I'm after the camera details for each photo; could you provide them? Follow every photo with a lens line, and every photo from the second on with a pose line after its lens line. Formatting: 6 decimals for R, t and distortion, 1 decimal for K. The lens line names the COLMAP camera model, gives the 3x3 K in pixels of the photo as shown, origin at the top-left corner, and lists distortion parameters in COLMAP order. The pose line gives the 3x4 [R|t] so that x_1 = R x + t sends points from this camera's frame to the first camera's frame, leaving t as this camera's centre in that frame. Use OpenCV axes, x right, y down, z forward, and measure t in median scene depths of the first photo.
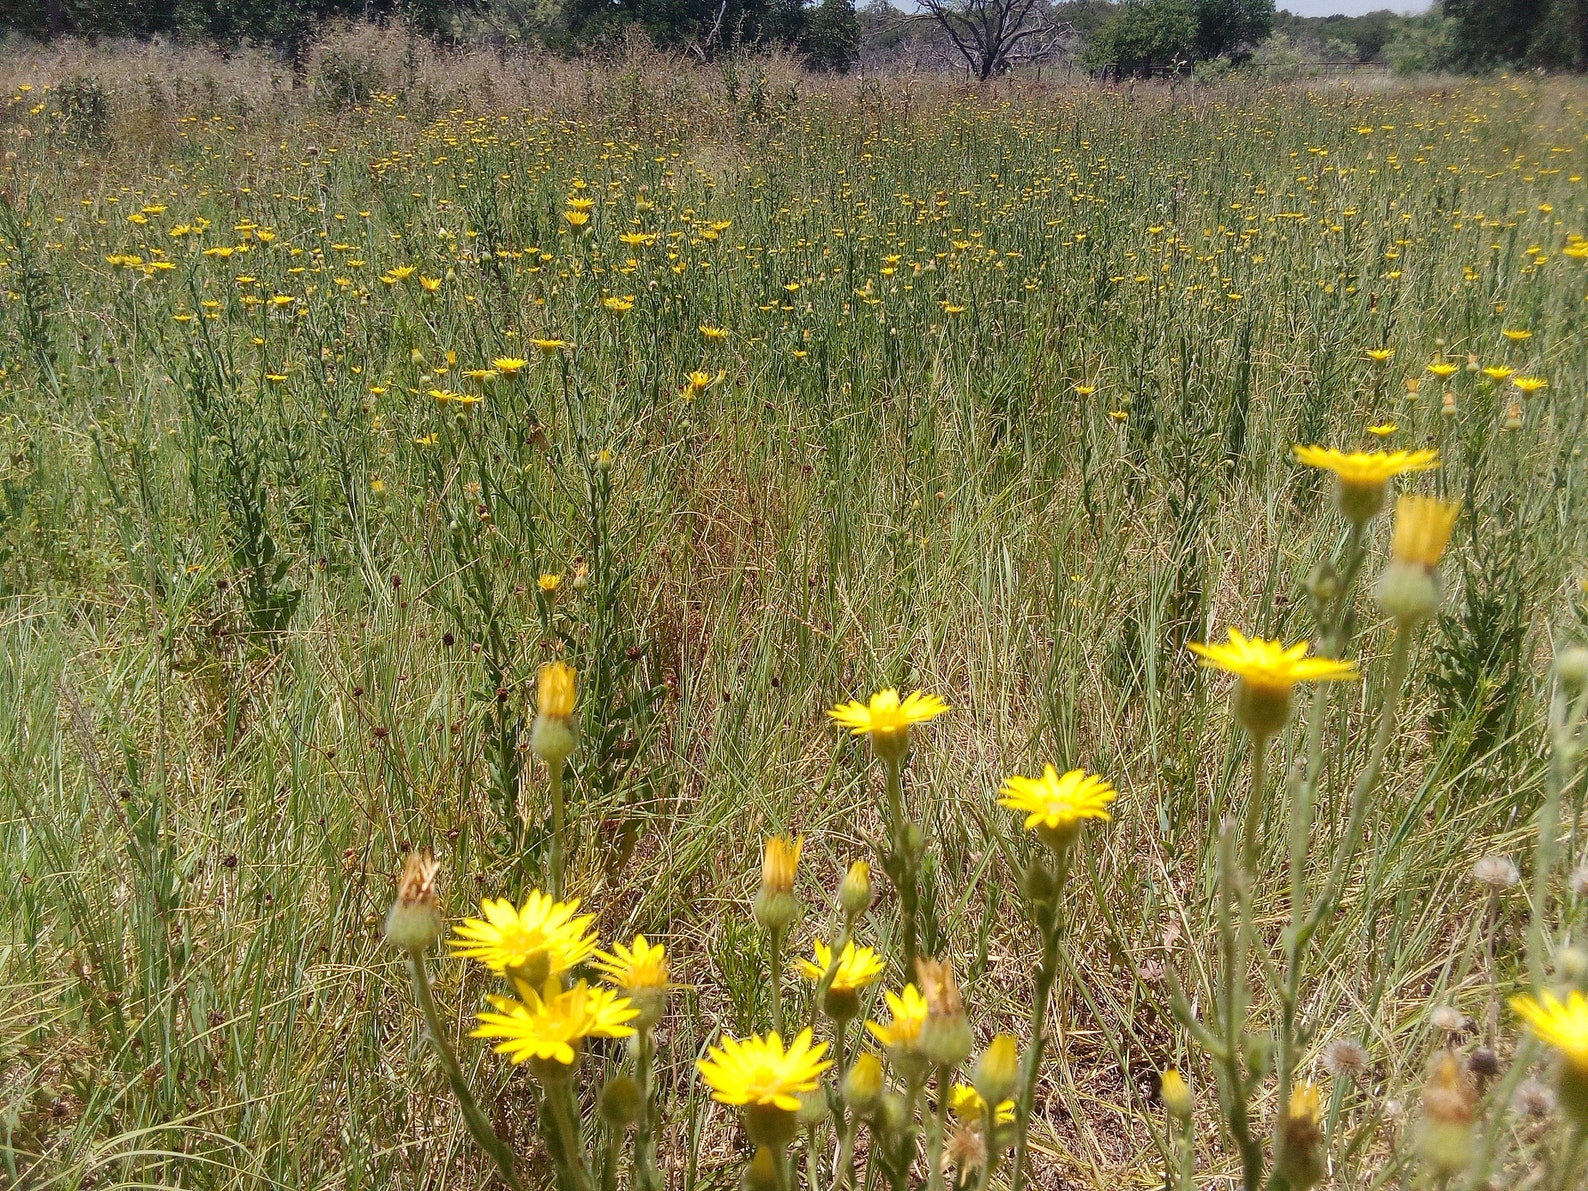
lens RADIAL K [[1410.8, 0, 794.0], [0, 1410.8, 595.5], [0, 0, 1]] dist [-0.003042, -0.008037]
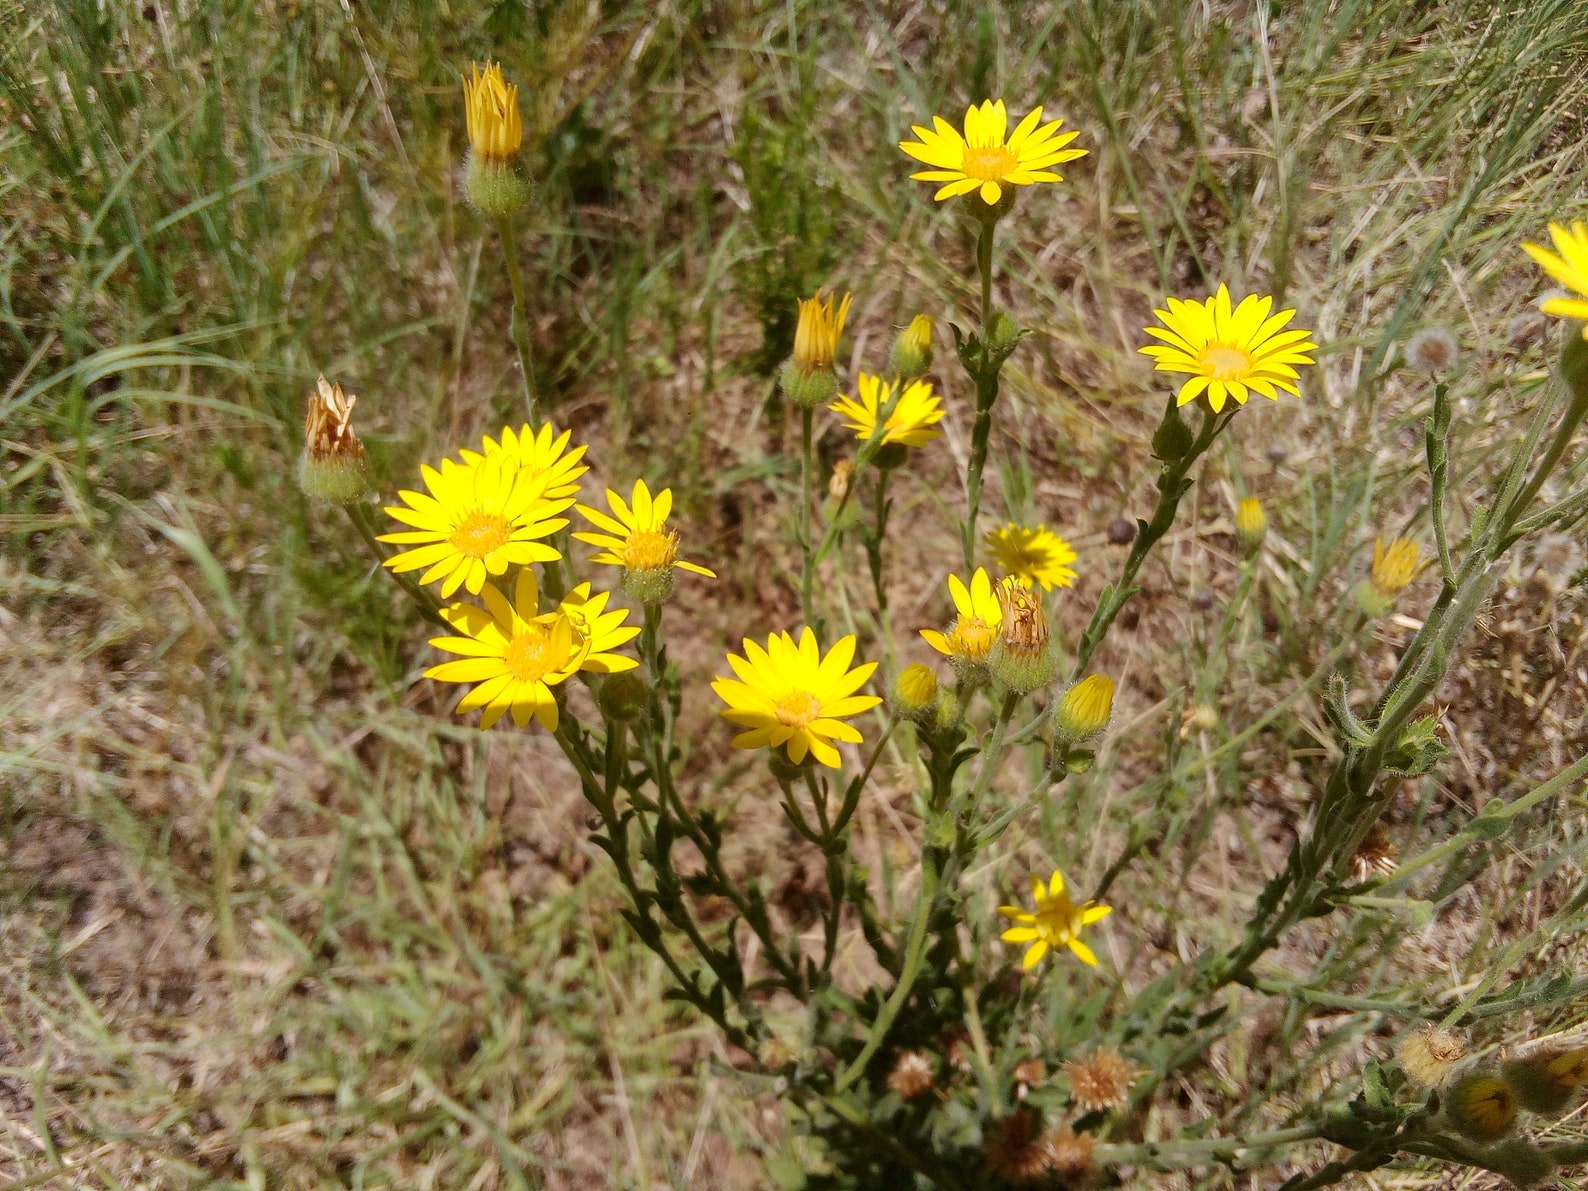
lens RADIAL K [[1410.8, 0, 794.0], [0, 1410.8, 595.5], [0, 0, 1]] dist [-0.003042, -0.008037]
pose [[0.999346, 0.031510, 0.017738, -0.035585], [-0.035317, 0.745252, 0.665847, -0.227535], [0.007762, -0.666038, 0.745877, 0.396137]]
